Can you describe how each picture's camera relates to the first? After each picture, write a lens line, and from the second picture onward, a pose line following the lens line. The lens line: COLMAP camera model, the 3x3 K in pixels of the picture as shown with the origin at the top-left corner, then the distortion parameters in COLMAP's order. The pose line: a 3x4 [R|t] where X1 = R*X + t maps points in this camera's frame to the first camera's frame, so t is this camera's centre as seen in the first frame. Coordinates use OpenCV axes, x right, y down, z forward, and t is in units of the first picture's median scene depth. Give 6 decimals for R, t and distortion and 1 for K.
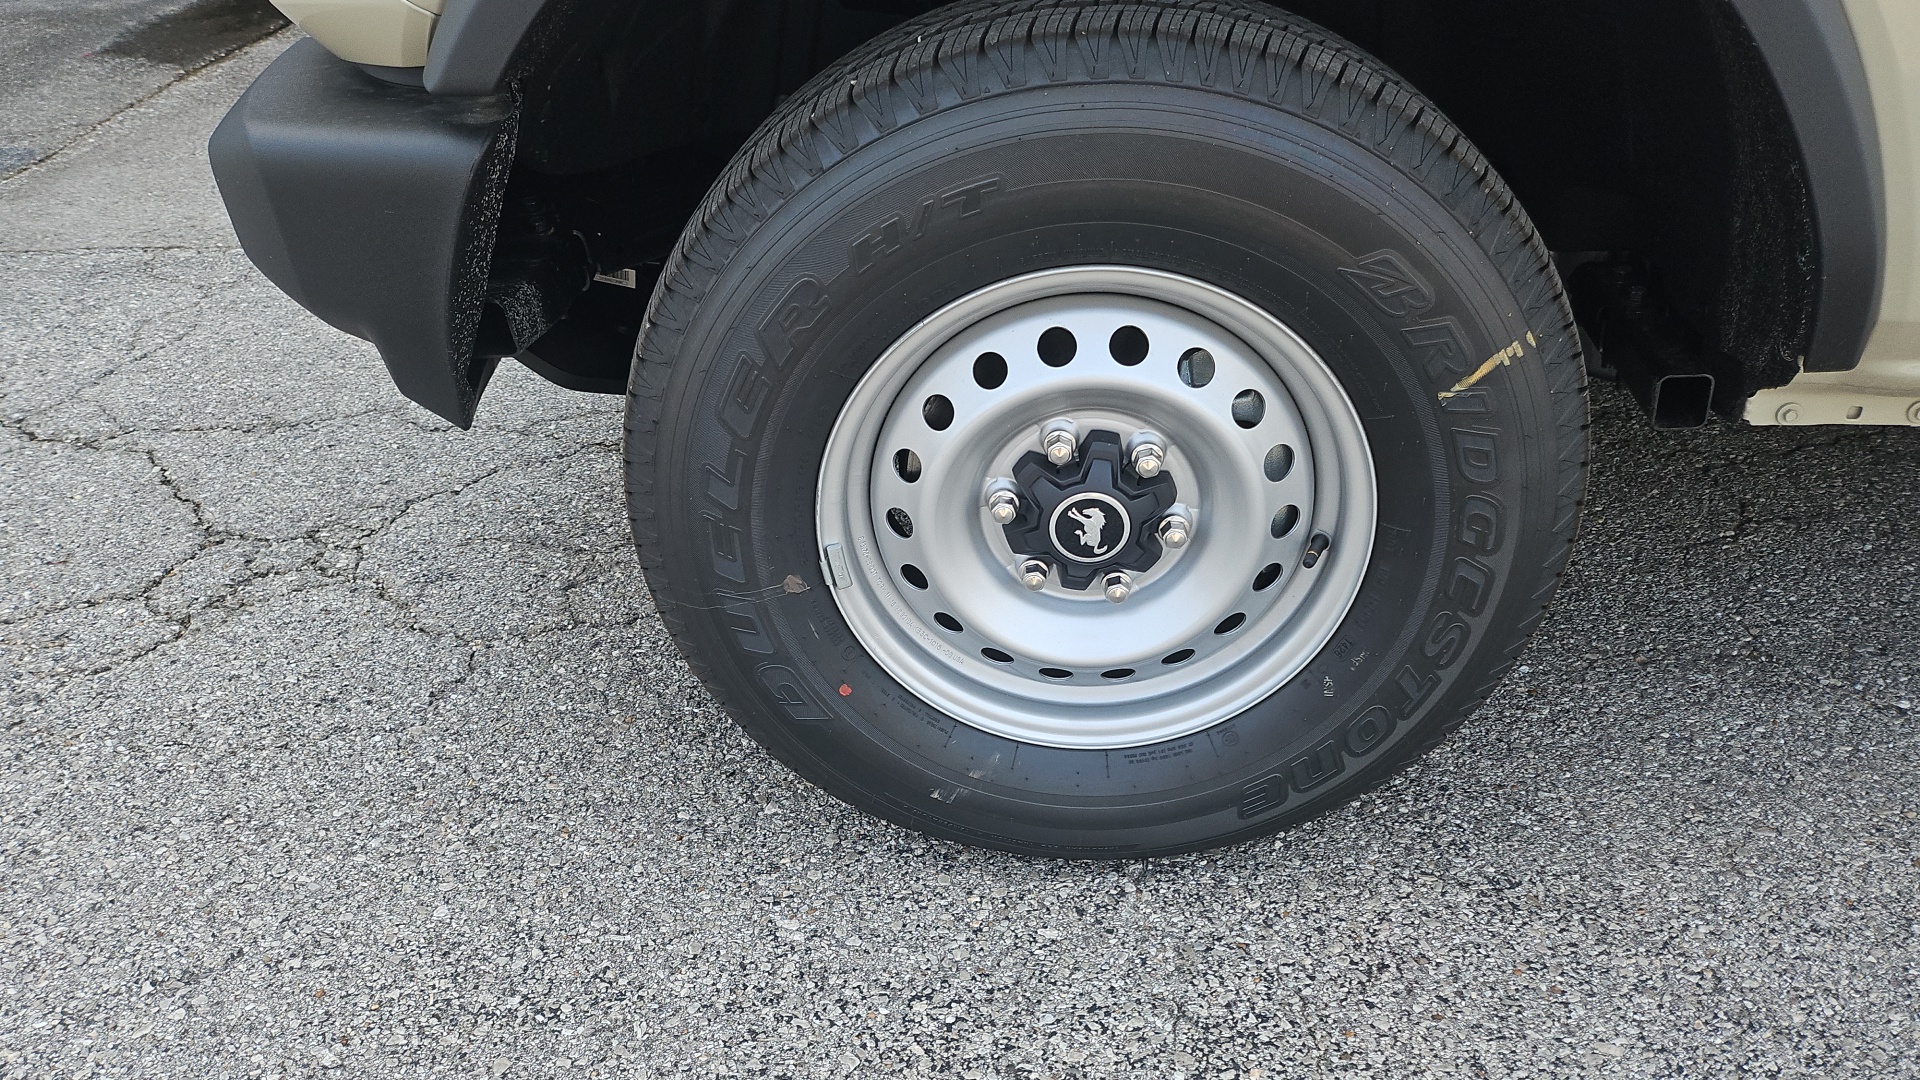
lens RADIAL K [[1371.8, 0, 954.3], [0, 1371.8, 593.7], [0, 0, 1]] dist [0.079340, -0.087183]
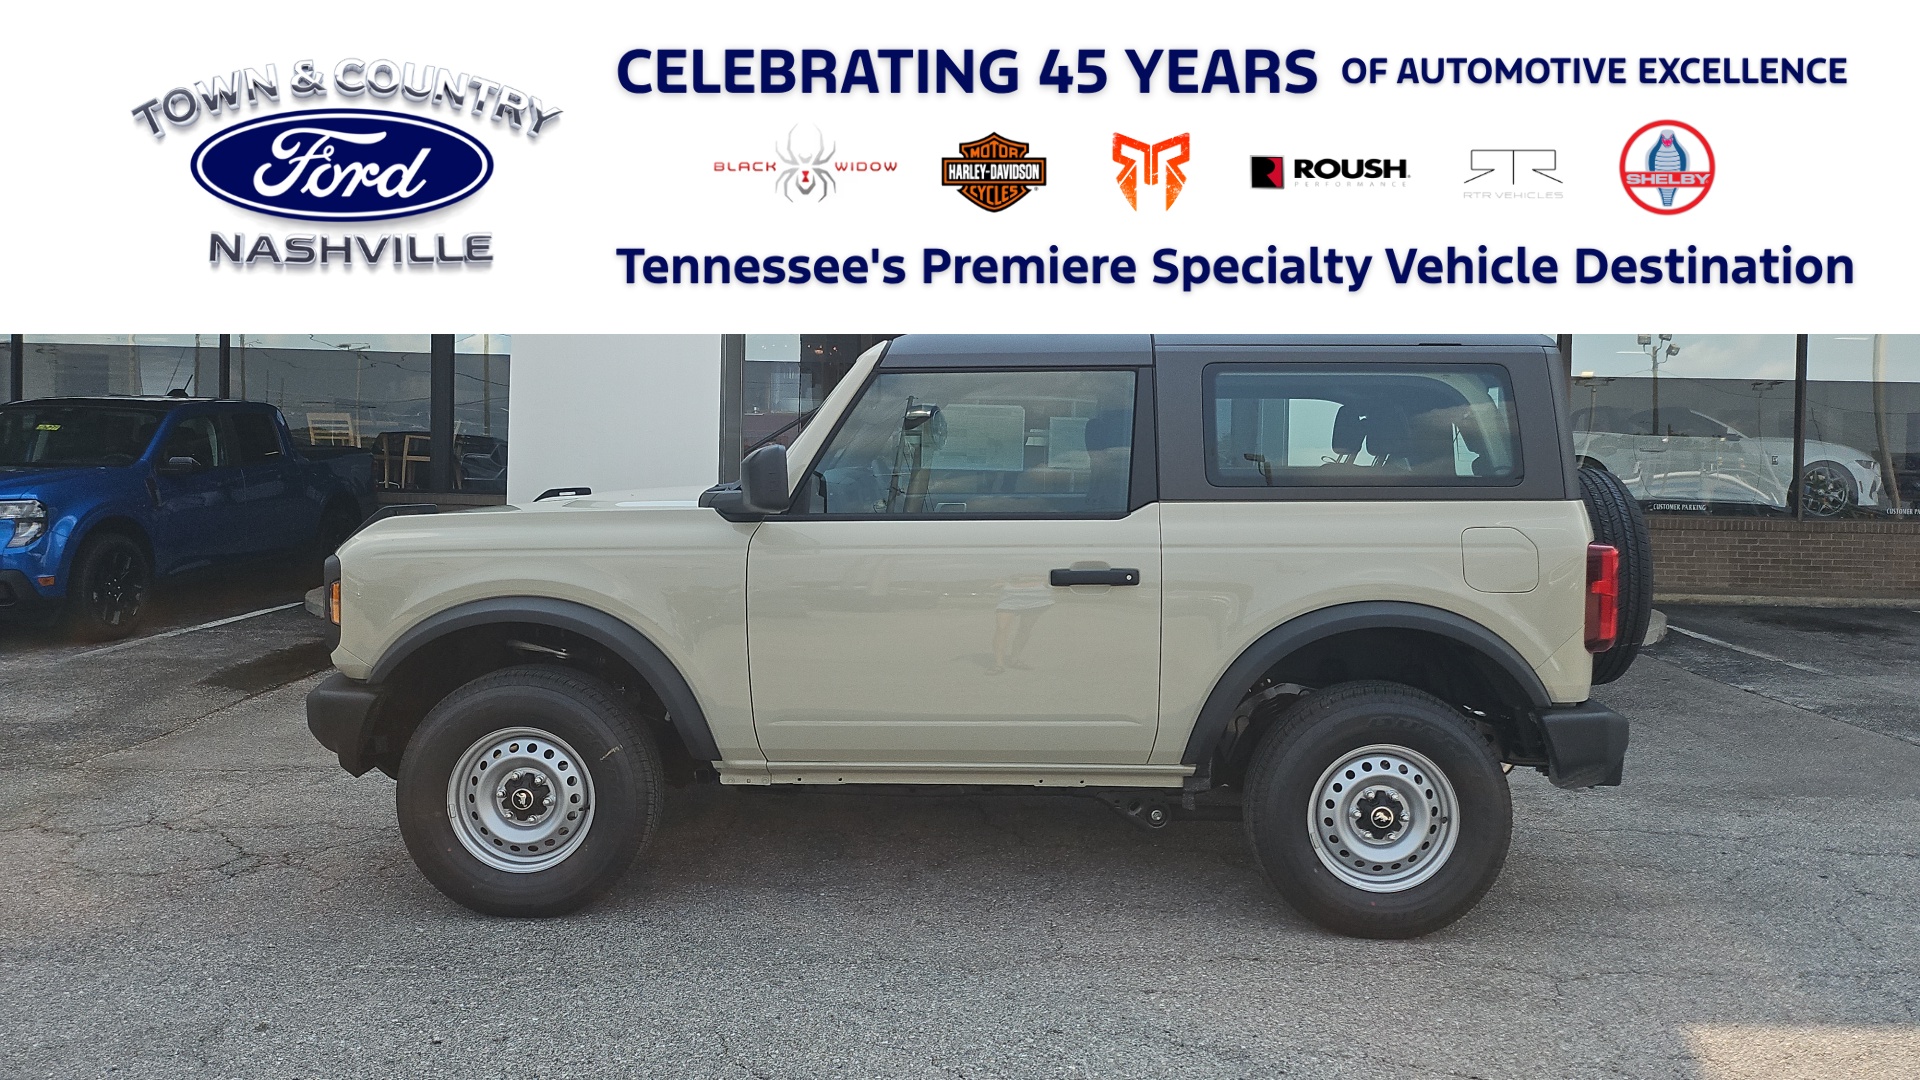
lens RADIAL K [[1340.4, 0, 982.3], [0, 1340.4, 519.5], [0, 0, 1]] dist [0.036704, -0.000820]
pose [[0.998265, 0.039166, 0.043958, 1.128390], [-0.012361, 0.869420, -0.493919, 1.058621], [-0.057563, 0.492519, 0.868396, -2.556360]]
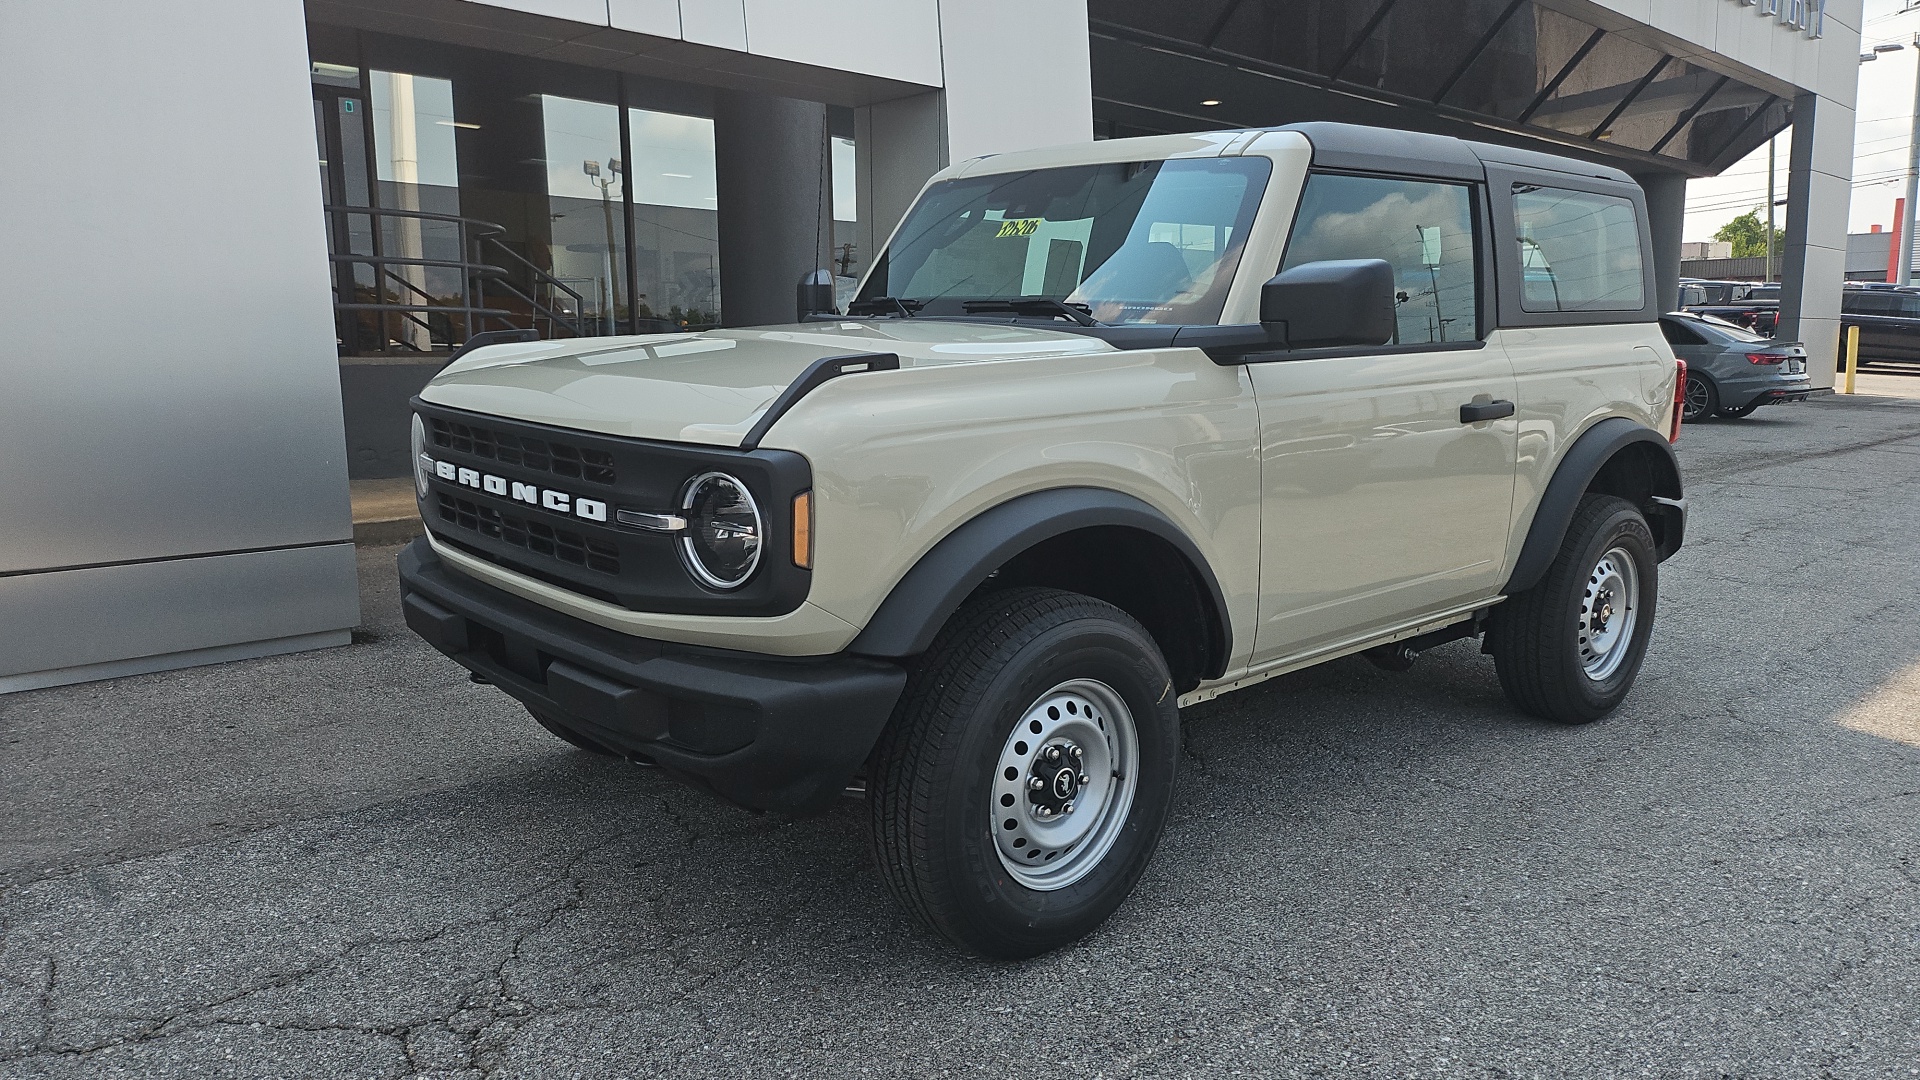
lens RADIAL K [[1353.6, 0, 963.2], [0, 1353.6, 535.6], [0, 0, 1]] dist [0.099233, -0.105632]
pose [[0.697322, -0.082164, 0.712034, -1.758435], [0.360663, 0.898704, -0.249507, 0.098469], [-0.619407, 0.430791, 0.656319, -0.721638]]
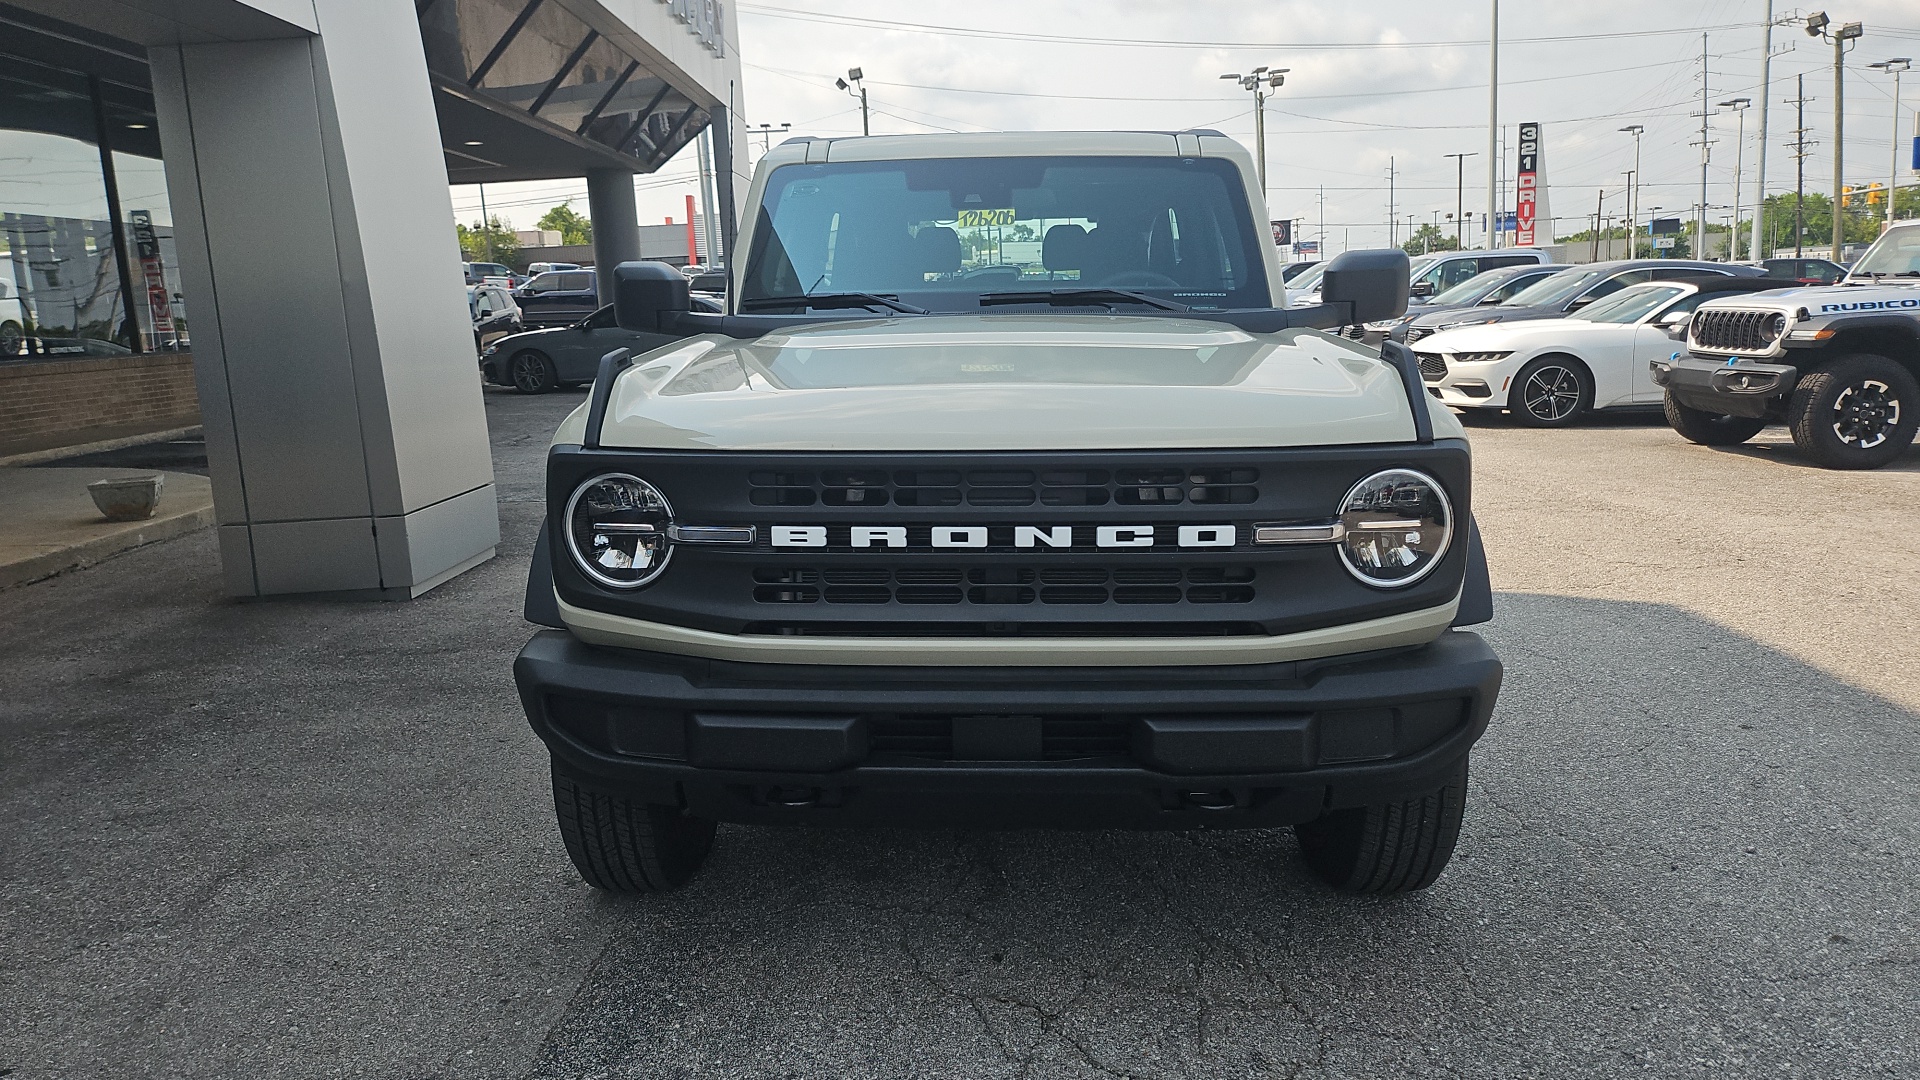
lens RADIAL K [[1353.6, 0, 963.2], [0, 1353.6, 535.6], [0, 0, 1]] dist [0.099233, -0.105632]
pose [[-0.008907, -0.151448, 0.988425, -2.556544], [0.561189, 0.817367, 0.130295, -1.205126], [-0.827639, 0.555854, 0.077710, 1.292458]]
